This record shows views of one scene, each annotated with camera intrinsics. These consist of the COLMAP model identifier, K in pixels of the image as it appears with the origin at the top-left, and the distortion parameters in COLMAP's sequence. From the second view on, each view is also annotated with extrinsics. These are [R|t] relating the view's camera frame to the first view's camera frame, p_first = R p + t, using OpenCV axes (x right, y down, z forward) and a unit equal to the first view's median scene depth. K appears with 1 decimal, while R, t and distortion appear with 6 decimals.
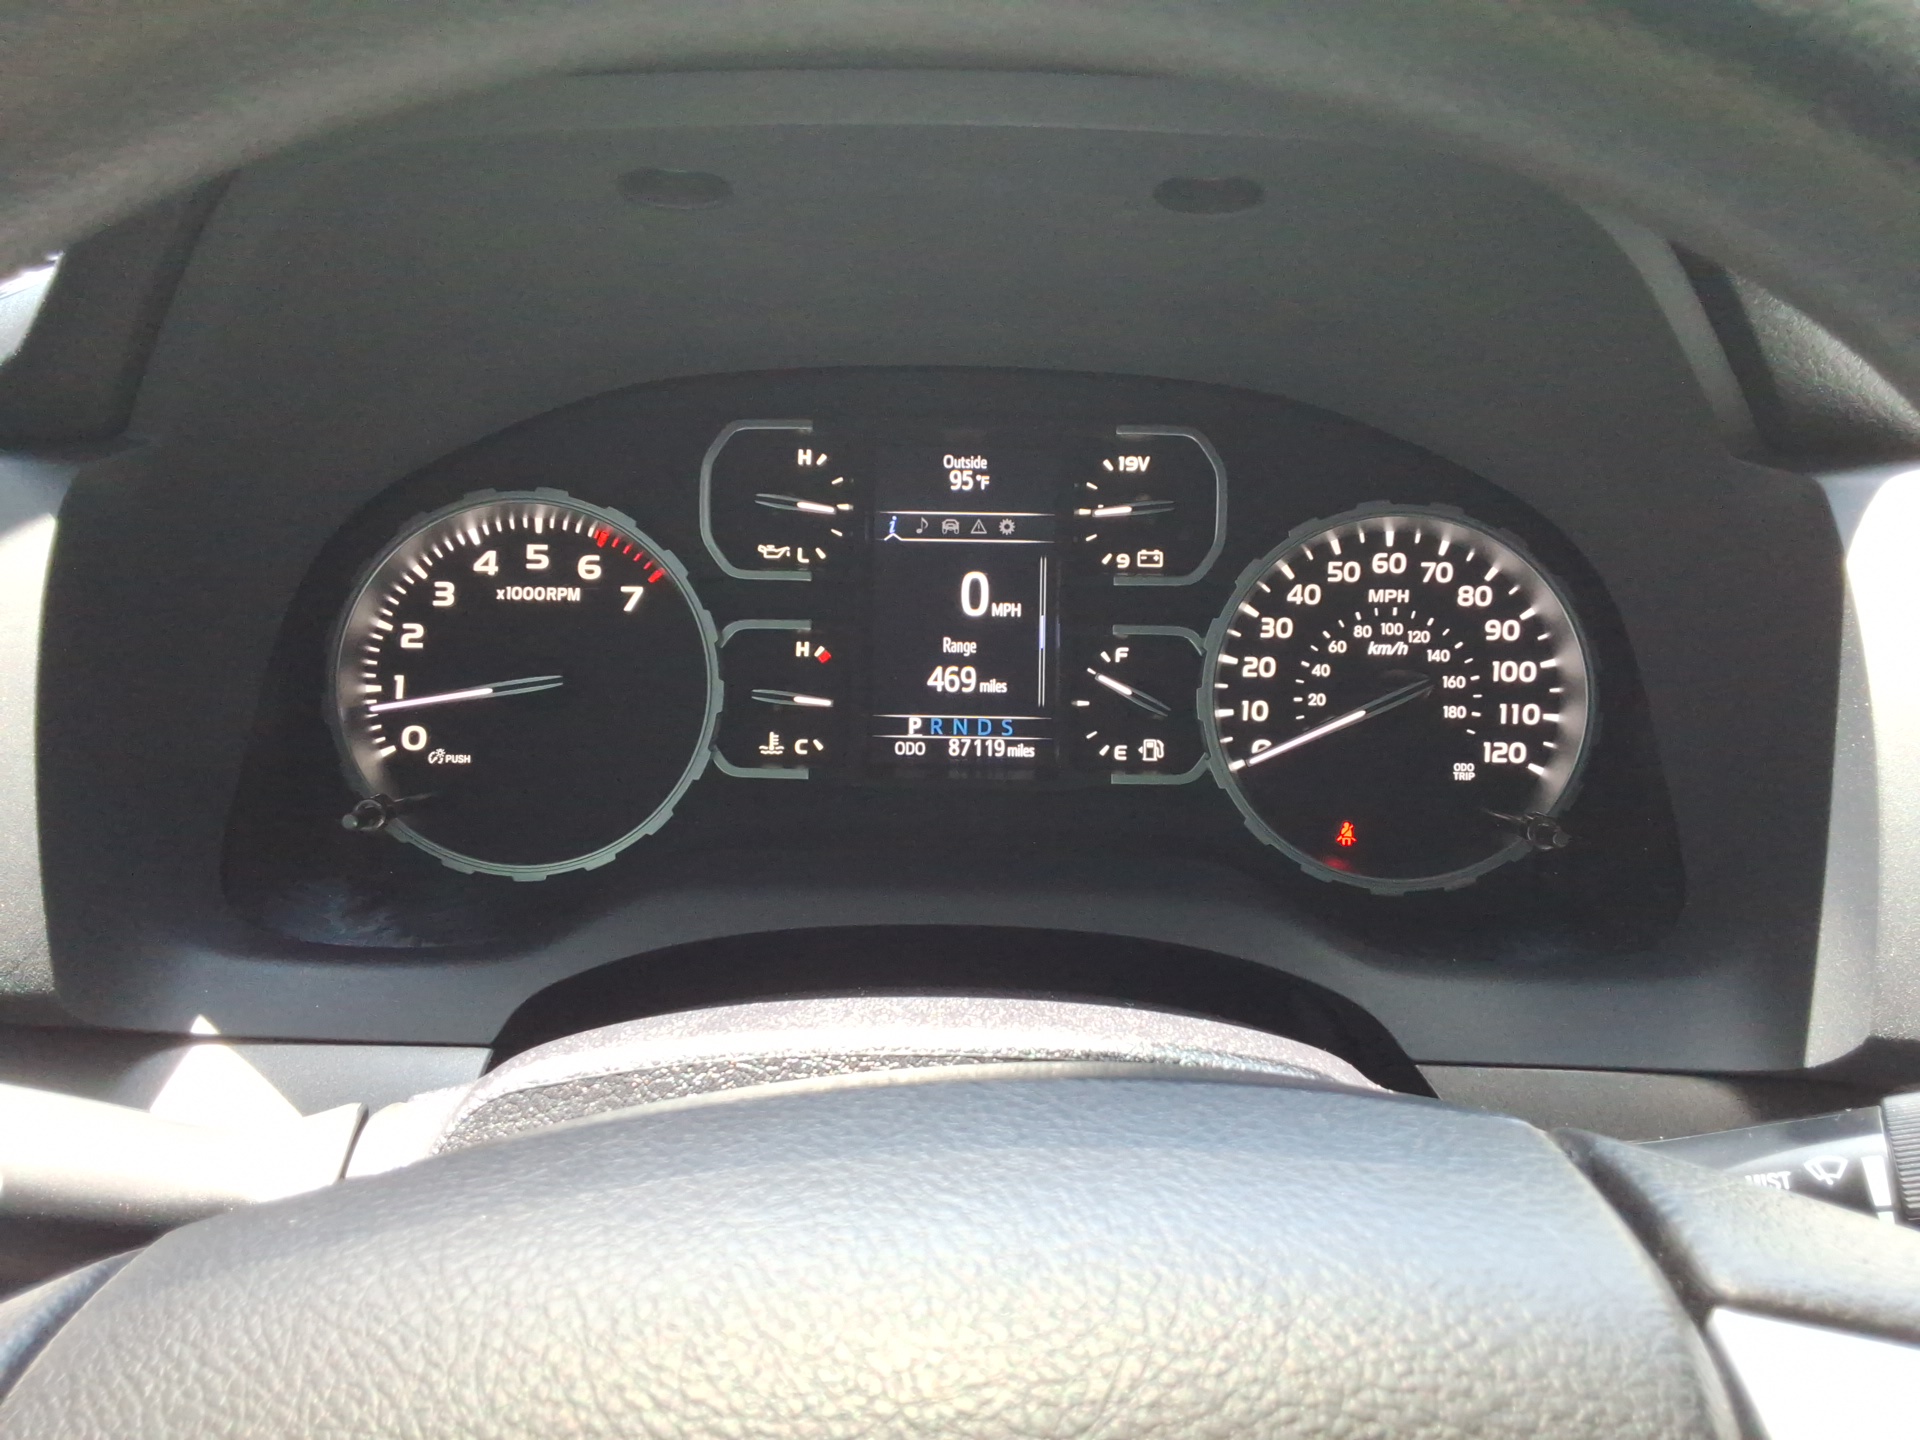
lens RADIAL K [[1541.8, 0, 982.2], [0, 1541.8, 707.7], [0, 0, 1]] dist [0.148131, -0.240337]
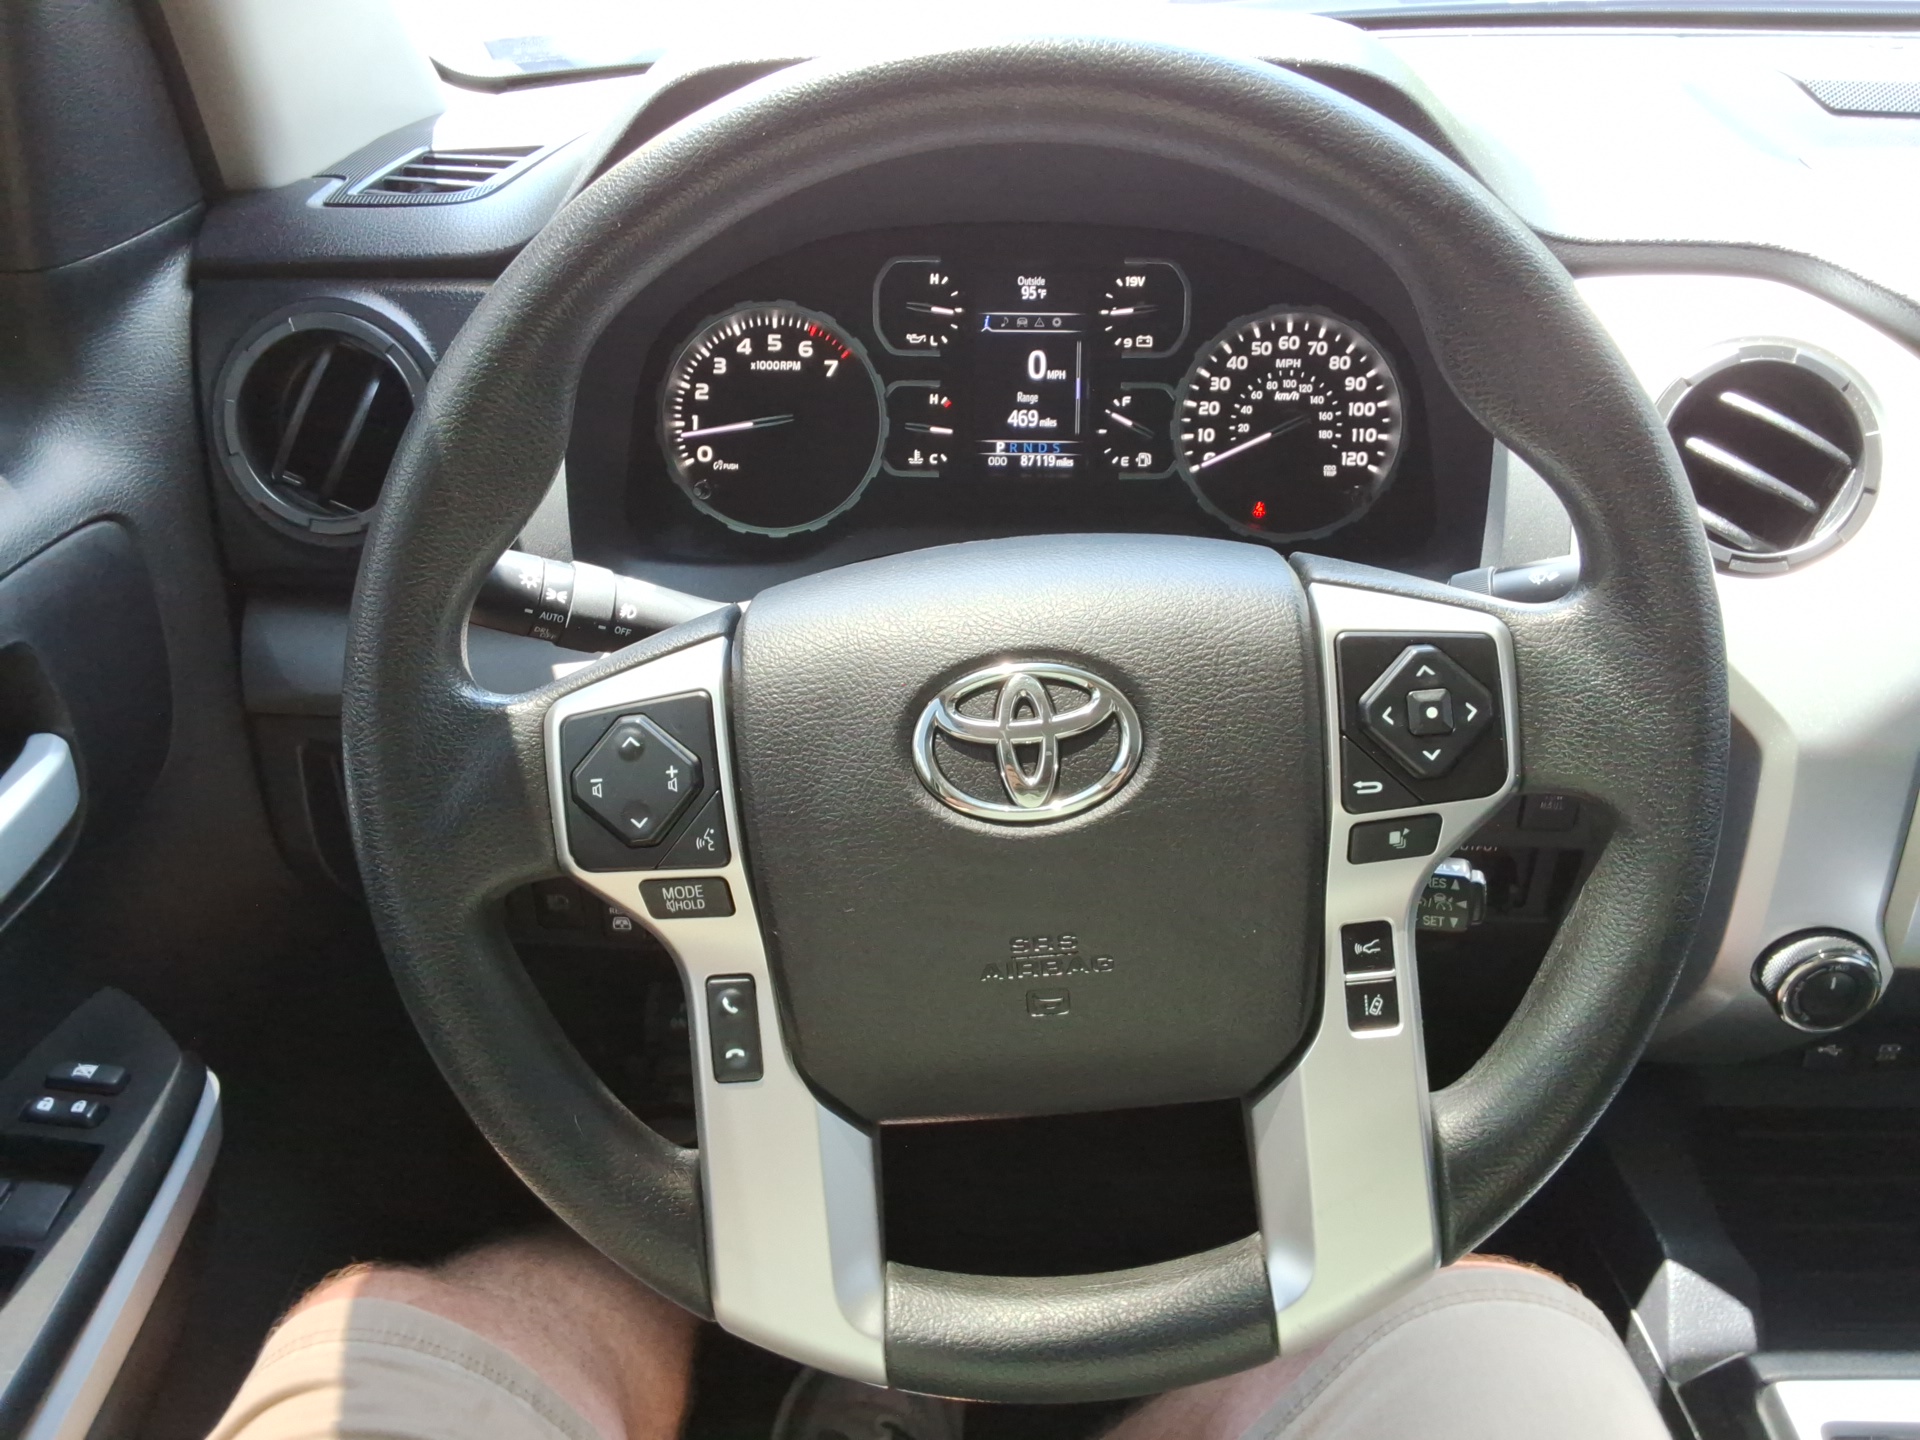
lens RADIAL K [[1541.8, 0, 982.2], [0, 1541.8, 707.7], [0, 0, 1]] dist [0.148131, -0.240337]
pose [[0.999943, -0.002786, -0.010351, -0.048095], [0.004043, 0.992329, 0.123560, 0.085460], [0.009928, -0.123595, 0.992283, -0.693198]]
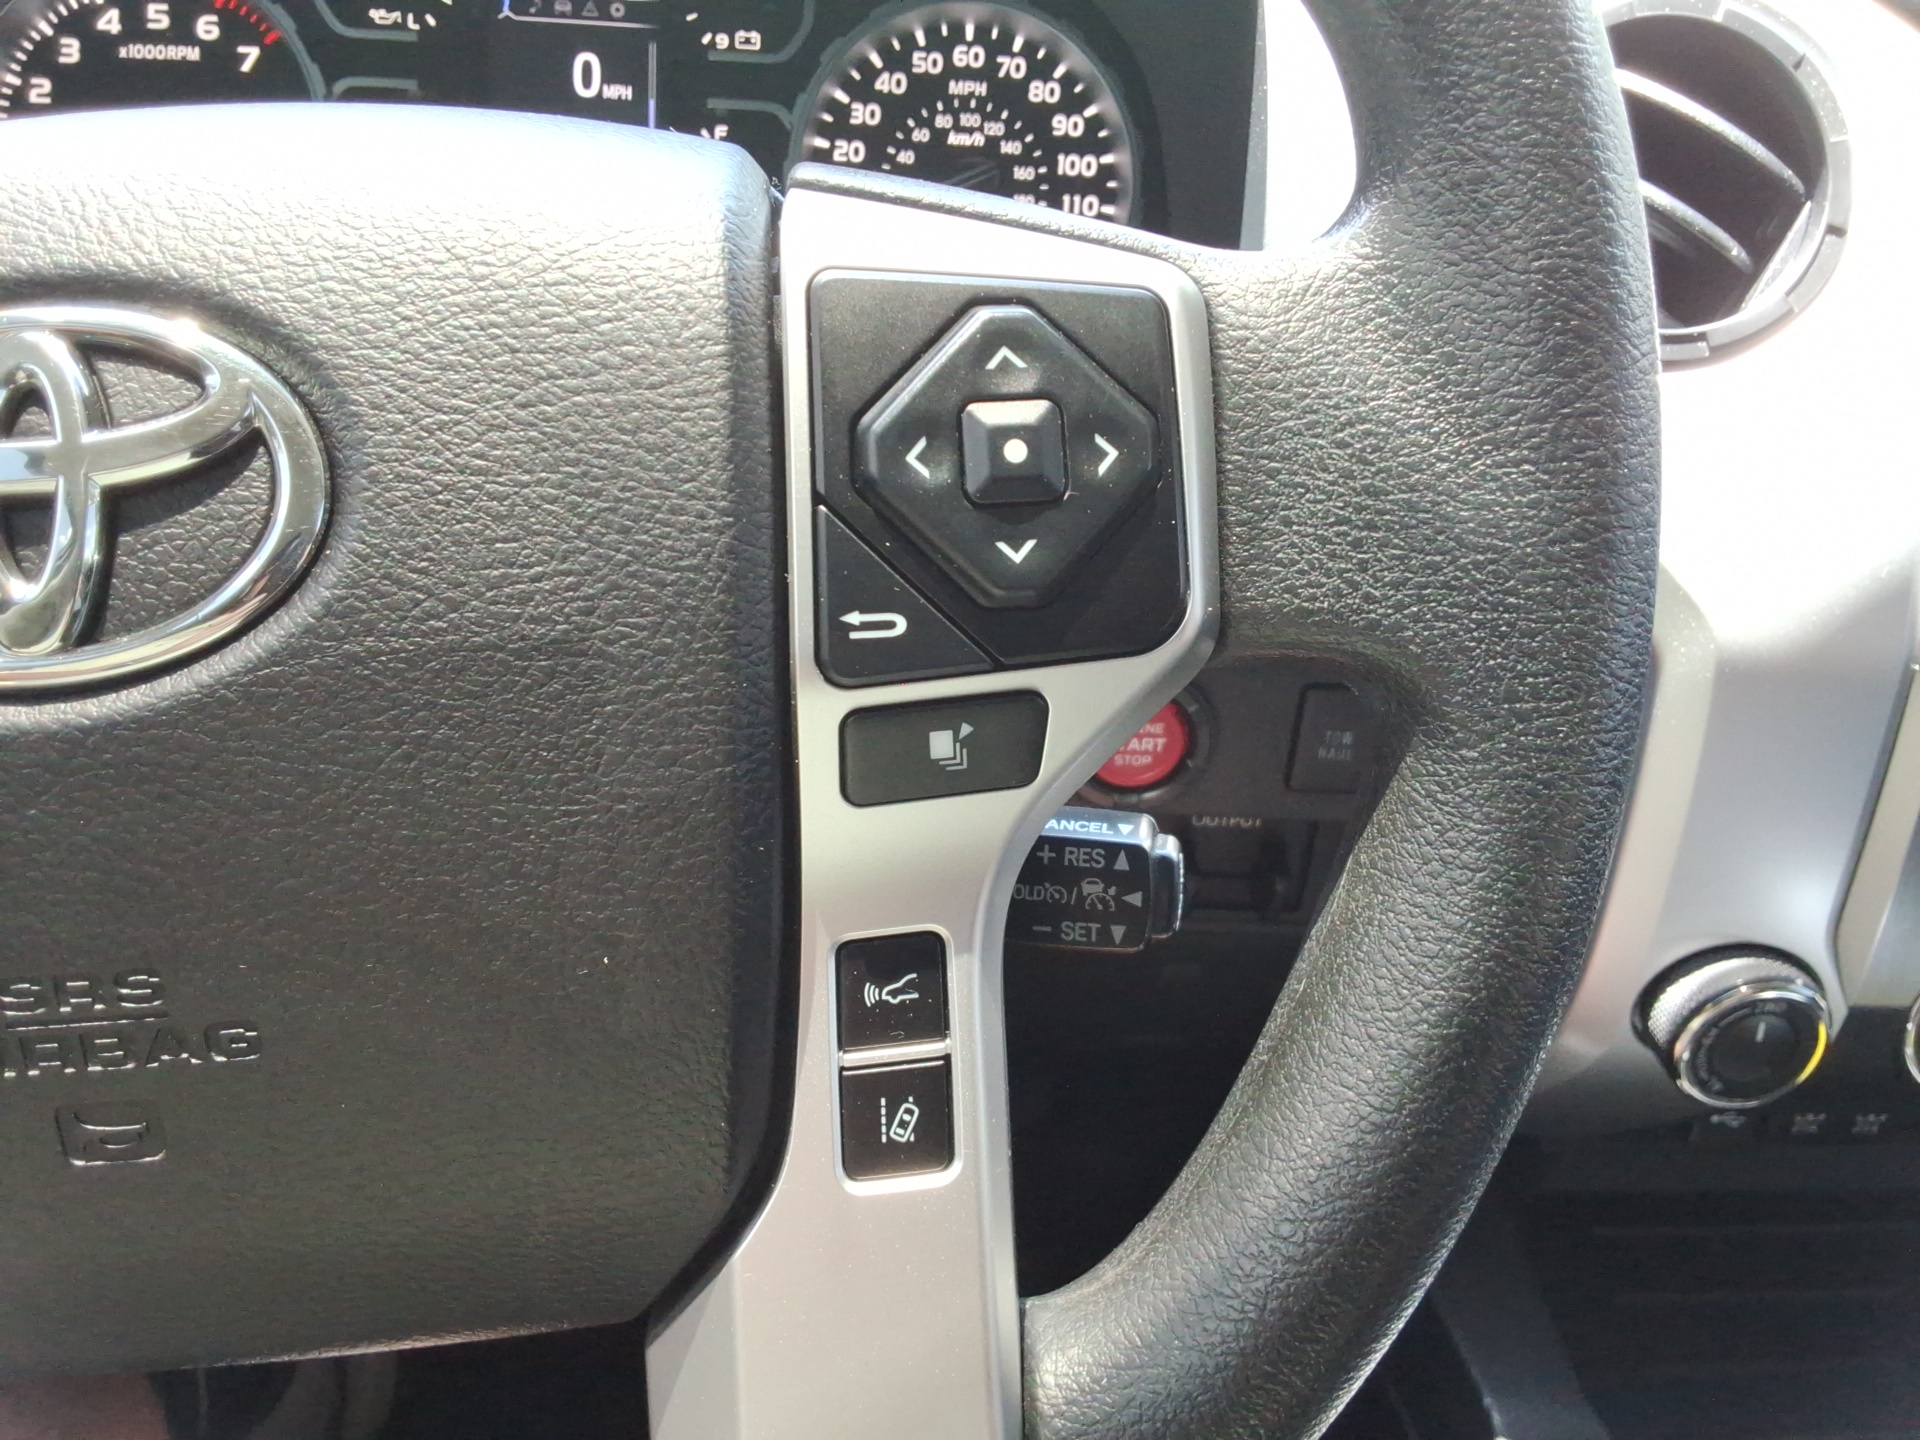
lens RADIAL K [[1550.1, 0, 971.8], [0, 1550.1, 711.2], [0, 0, 1]] dist [0.106462, -0.164681]
pose [[0.996774, 0.011081, 0.079486, 0.181352], [-0.020397, 0.992879, 0.117364, 0.232465], [-0.077620, -0.118607, 0.989903, -0.141133]]
